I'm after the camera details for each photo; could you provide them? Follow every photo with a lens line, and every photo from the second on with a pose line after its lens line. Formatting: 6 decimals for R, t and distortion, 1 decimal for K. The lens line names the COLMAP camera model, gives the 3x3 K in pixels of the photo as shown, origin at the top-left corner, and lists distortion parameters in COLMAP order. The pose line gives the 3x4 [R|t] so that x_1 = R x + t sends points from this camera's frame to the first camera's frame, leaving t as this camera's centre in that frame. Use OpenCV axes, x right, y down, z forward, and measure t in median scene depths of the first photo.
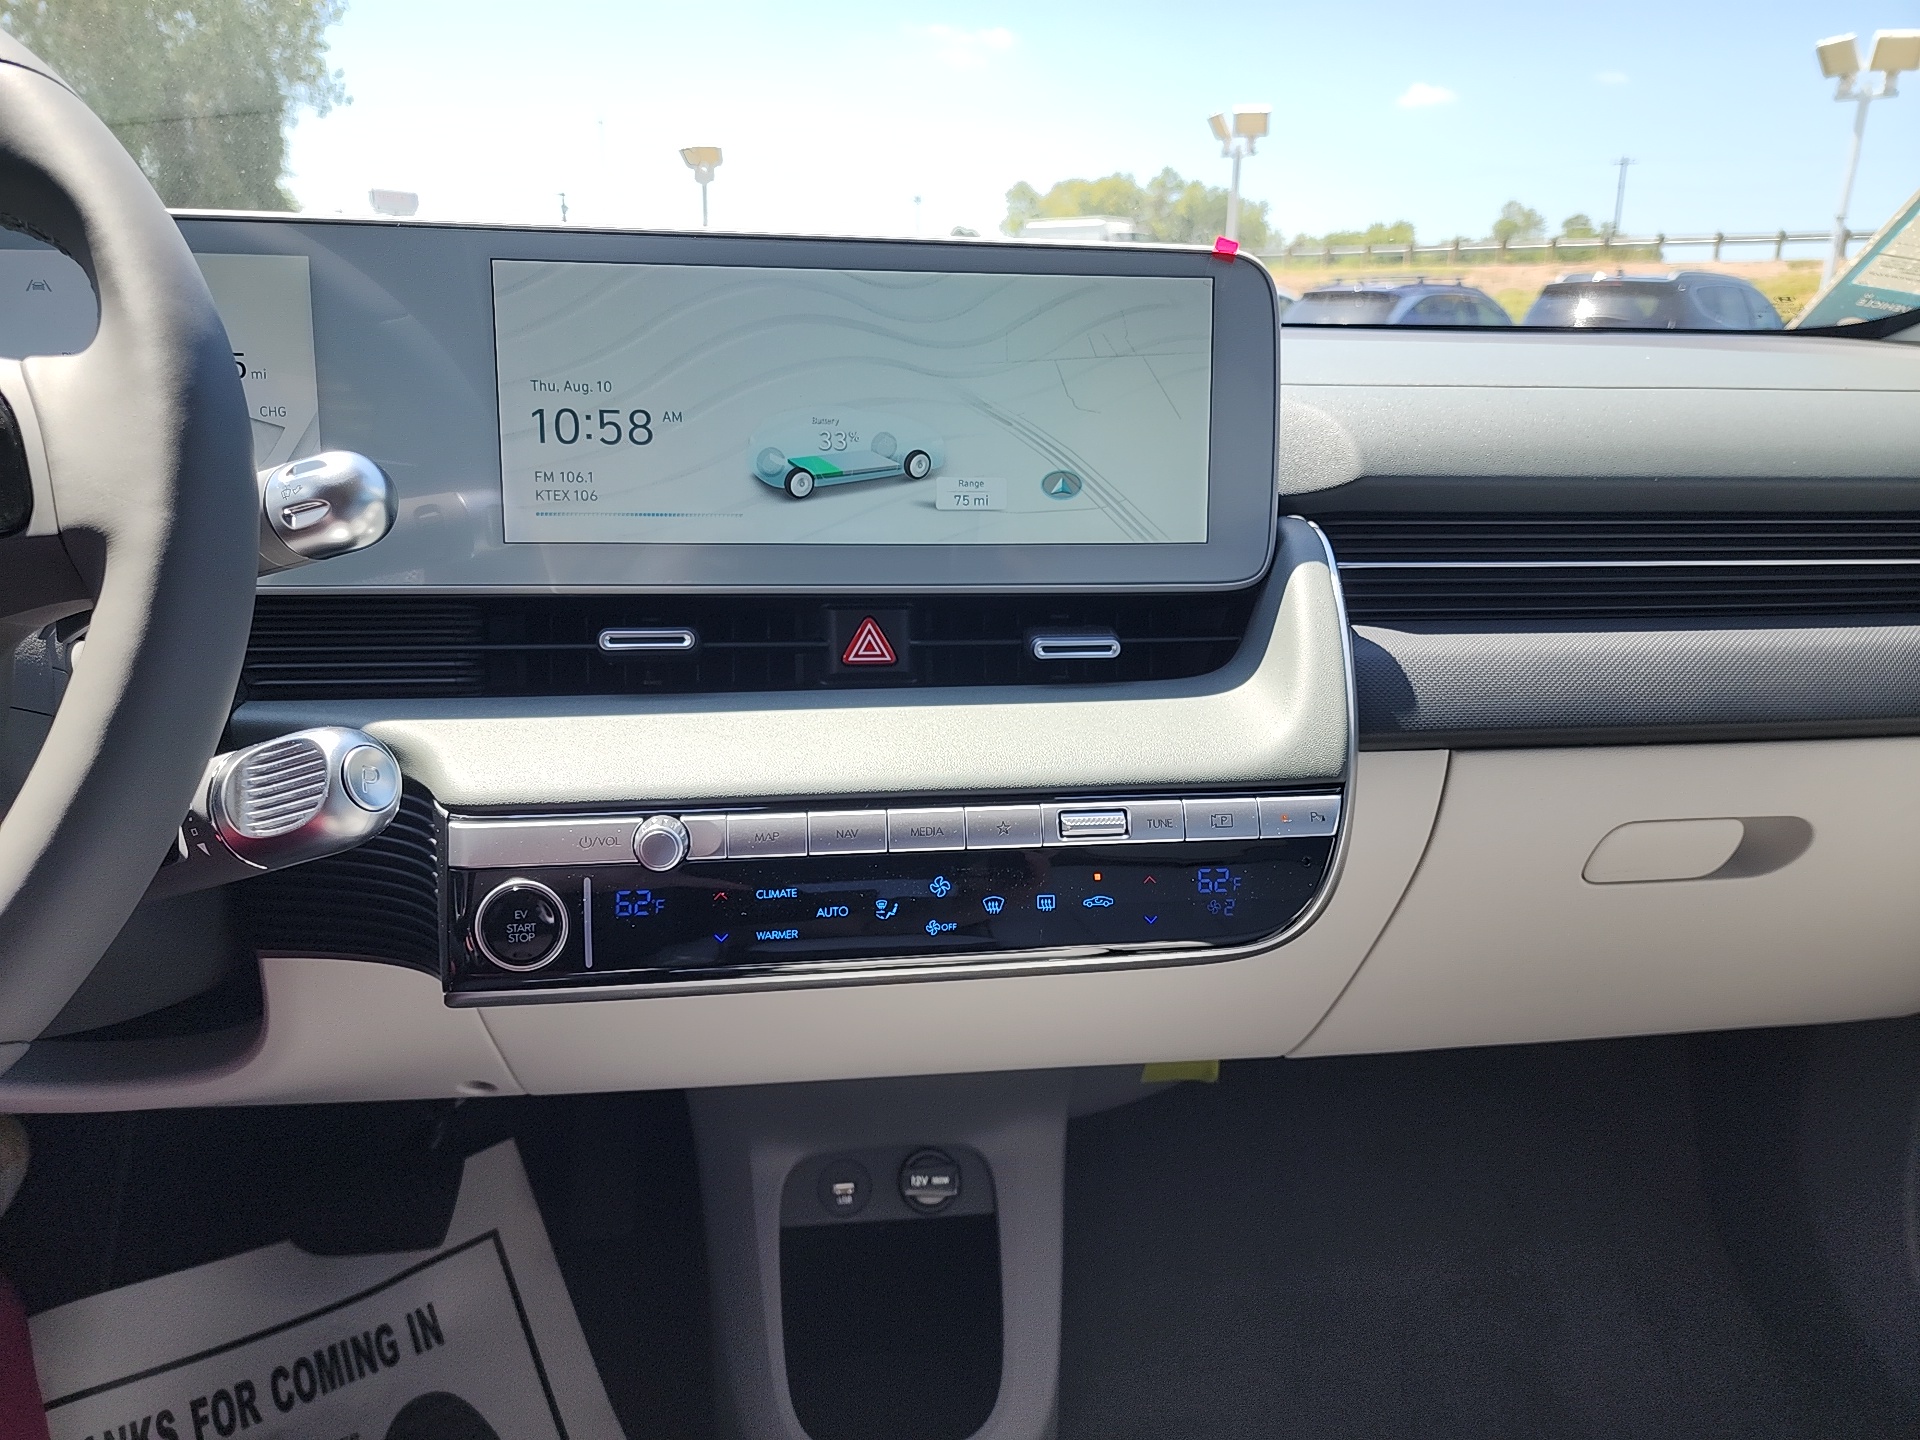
lens RADIAL K [[1343.9, 0, 975.7], [0, 1343.9, 725.6], [0, 0, 1]] dist [0.048559, -0.055546]
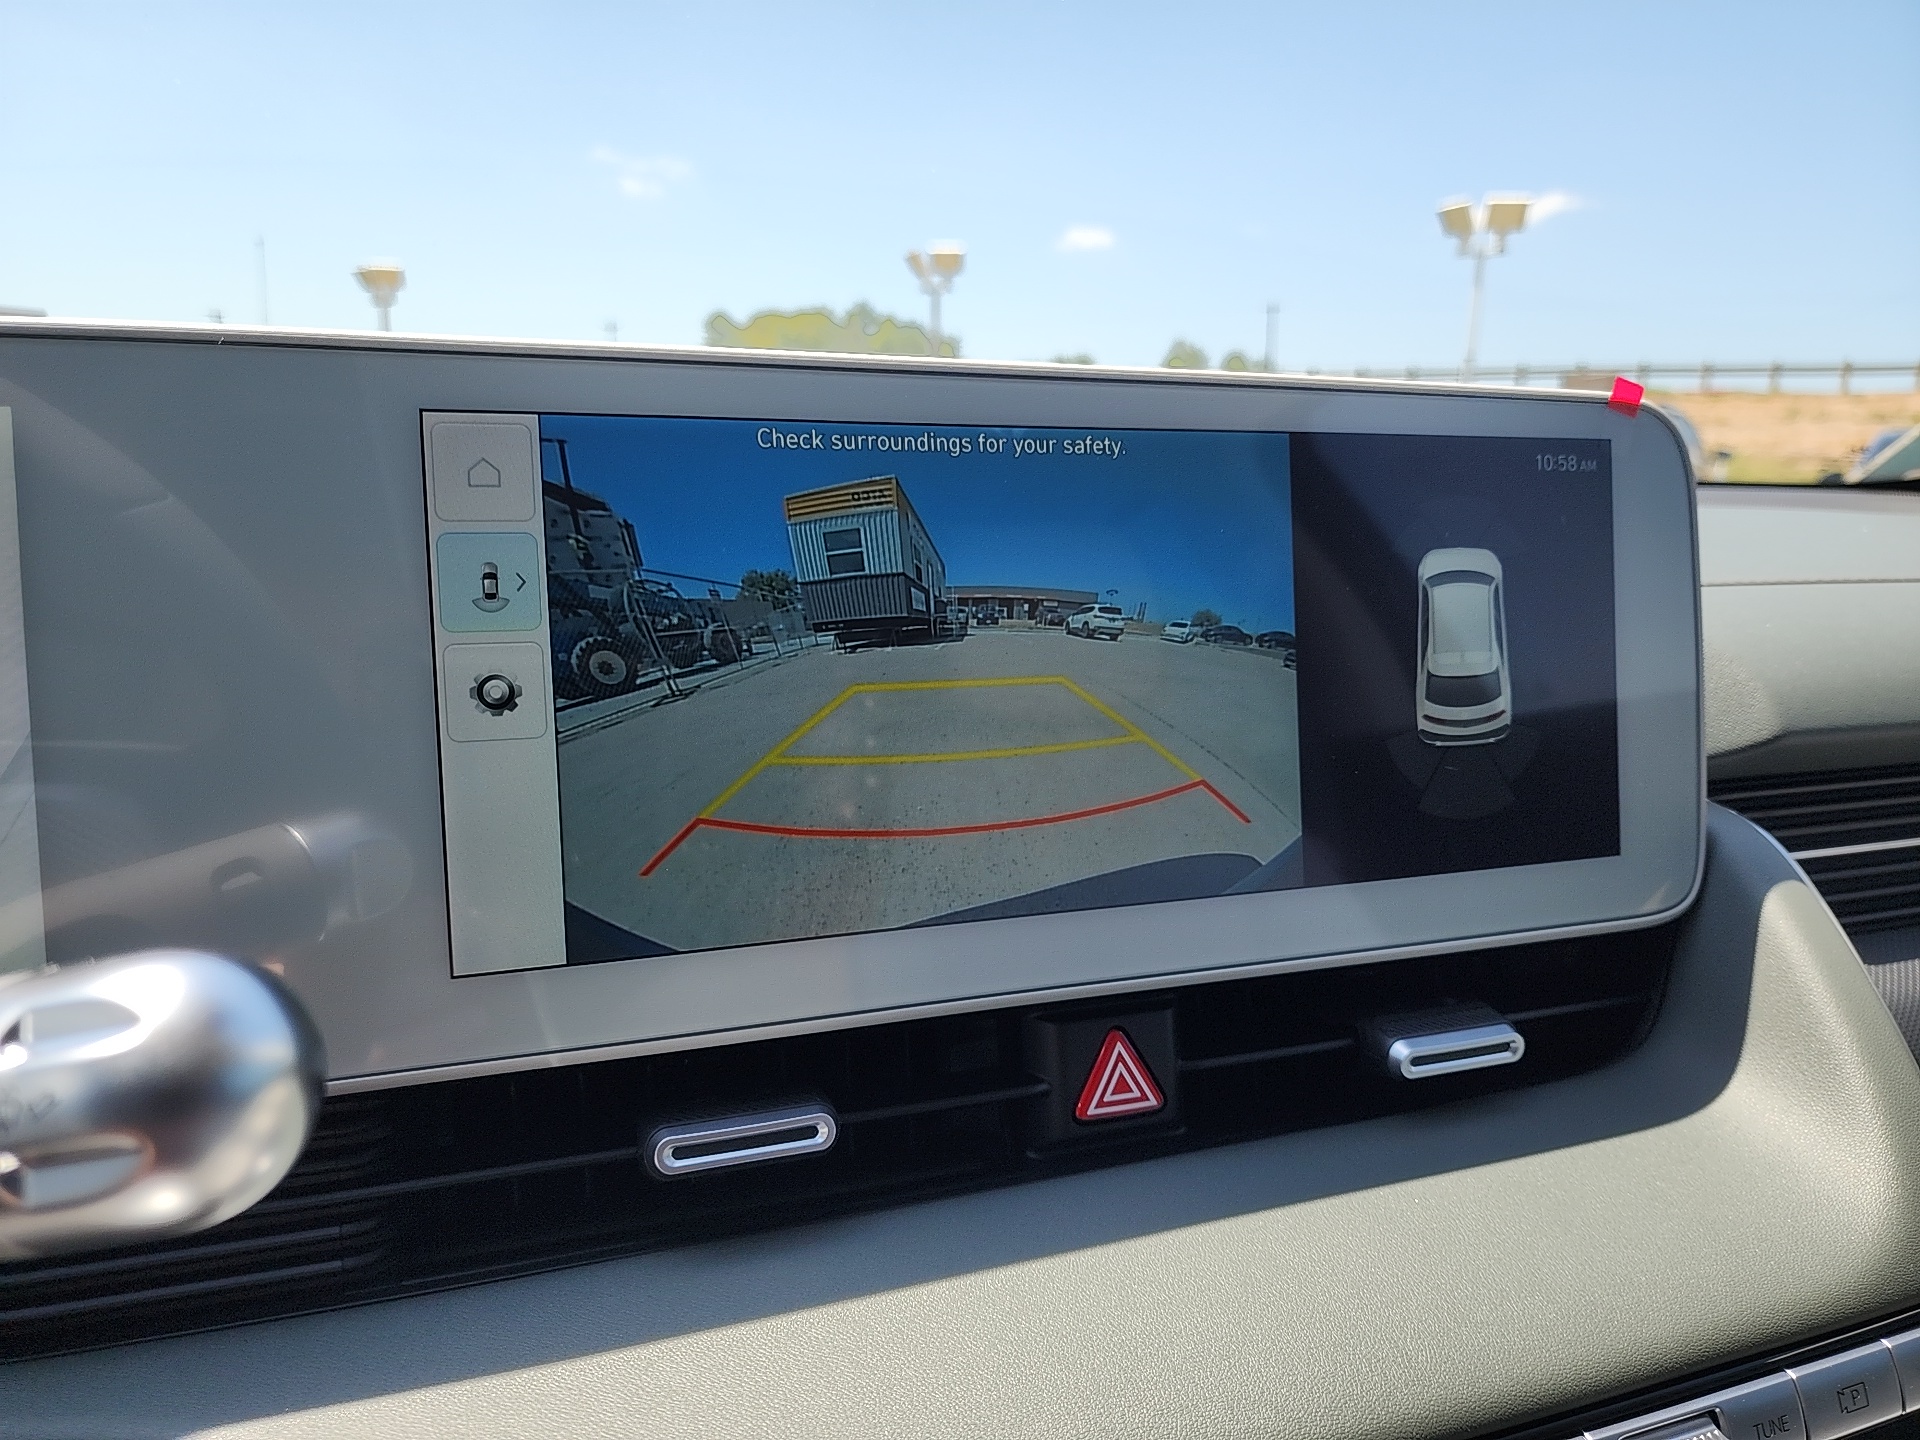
lens RADIAL K [[1343.9, 0, 966.3], [0, 1343.9, 703.1], [0, 0, 1]] dist [0.048559, -0.055546]
pose [[0.976655, -0.039484, 0.211152, -0.252808], [0.060772, 0.993592, -0.095300, -0.166115], [-0.206036, 0.105907, 0.972796, 0.456065]]
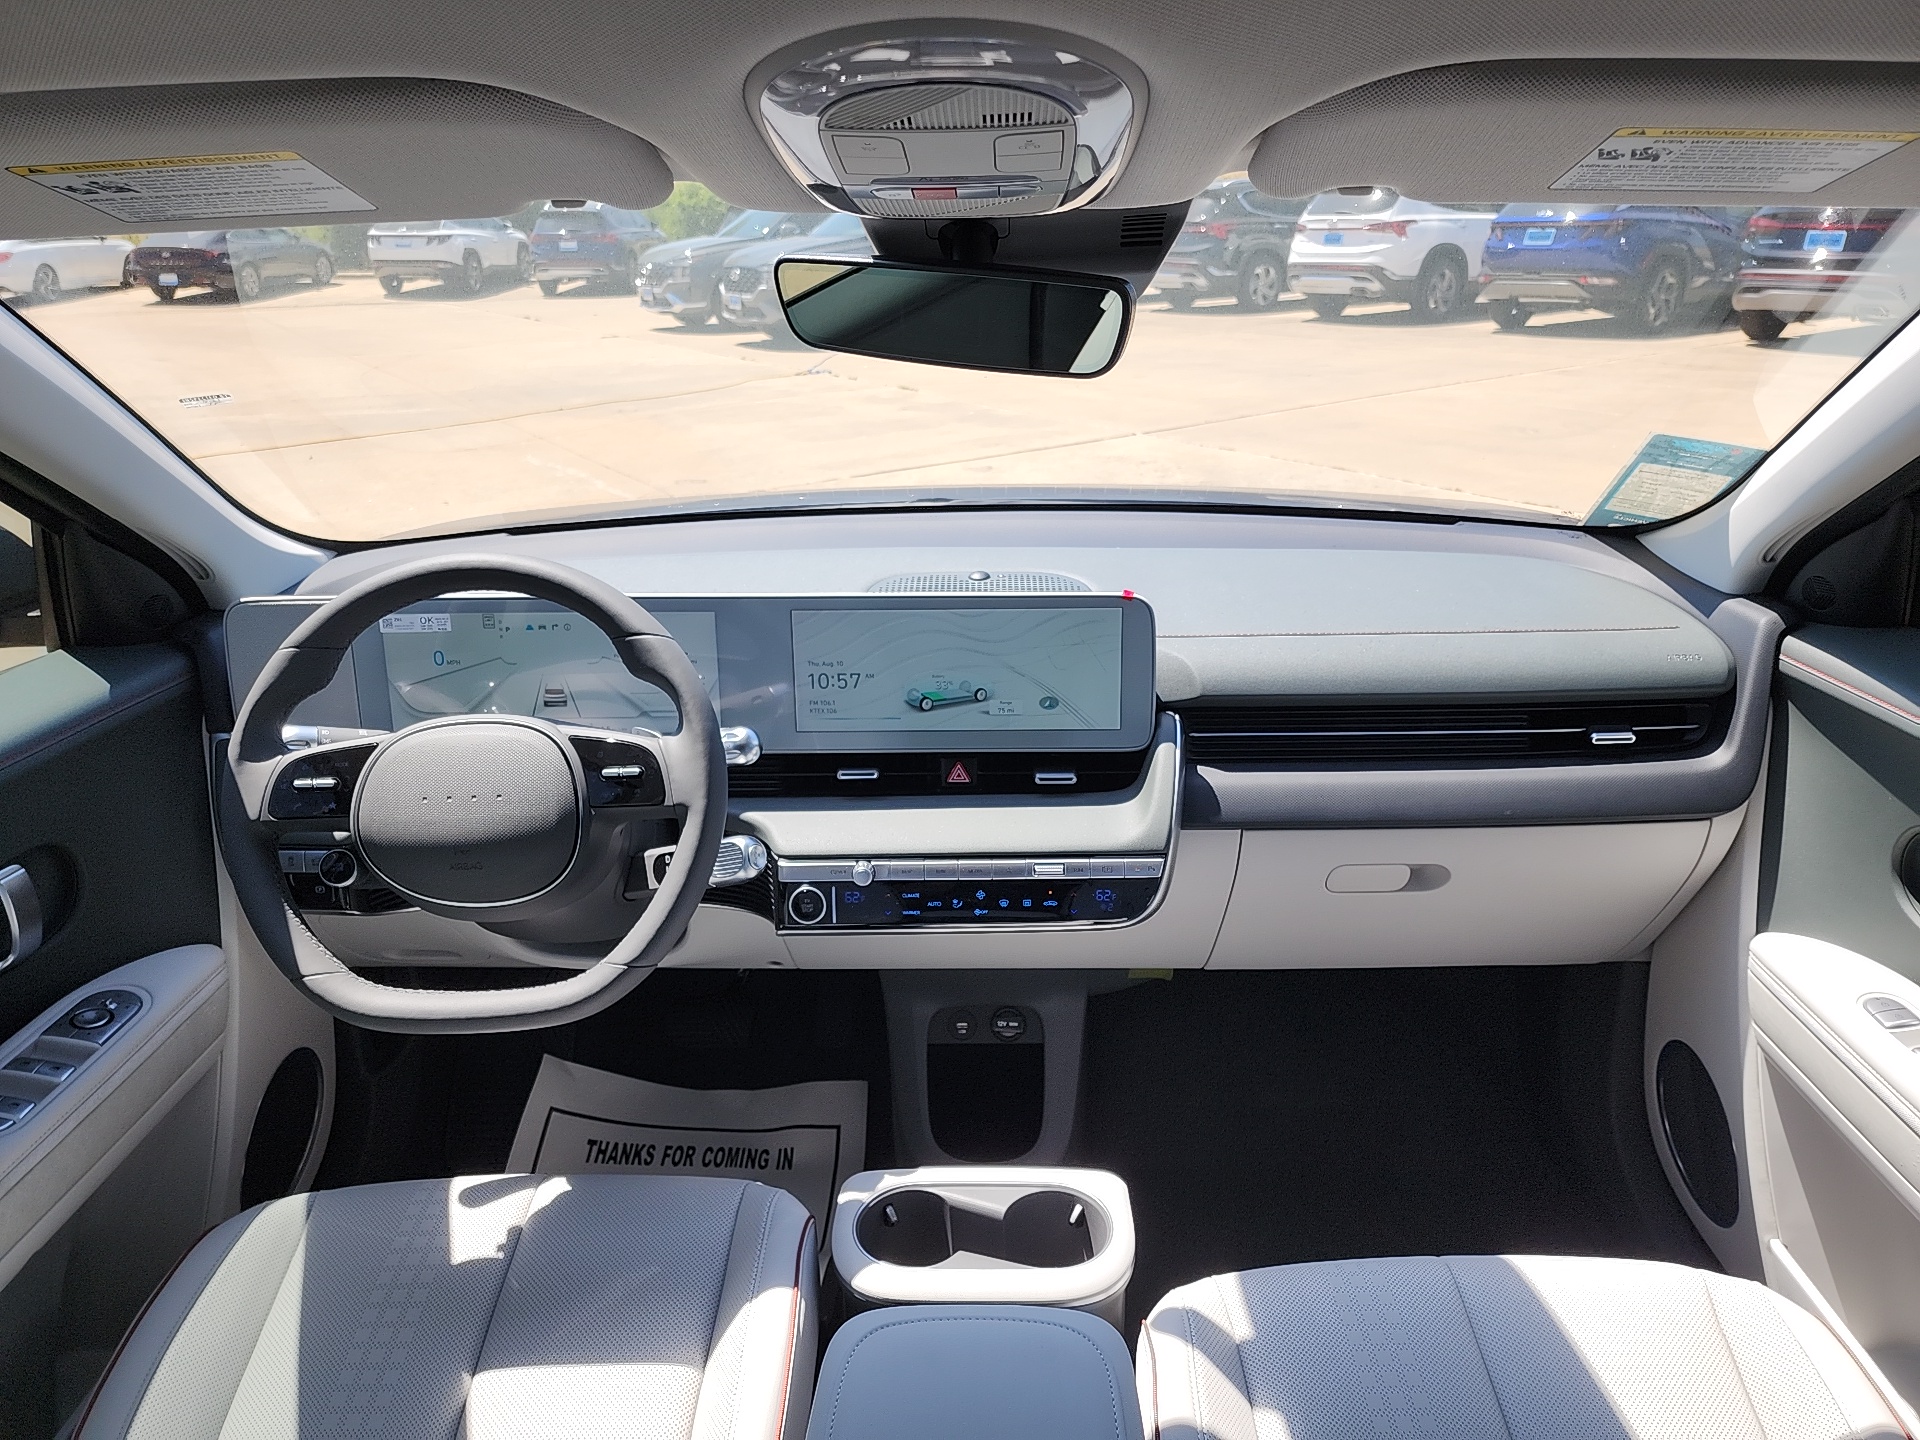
lens RADIAL K [[1343.9, 0, 983.8], [0, 1343.9, 738.9], [0, 0, 1]] dist [0.048559, -0.055546]
pose [[0.988700, 0.025730, -0.147682, 0.273855], [-0.010468, 0.994605, 0.103204, -0.337355], [0.149541, -0.100492, 0.983636, -1.089486]]
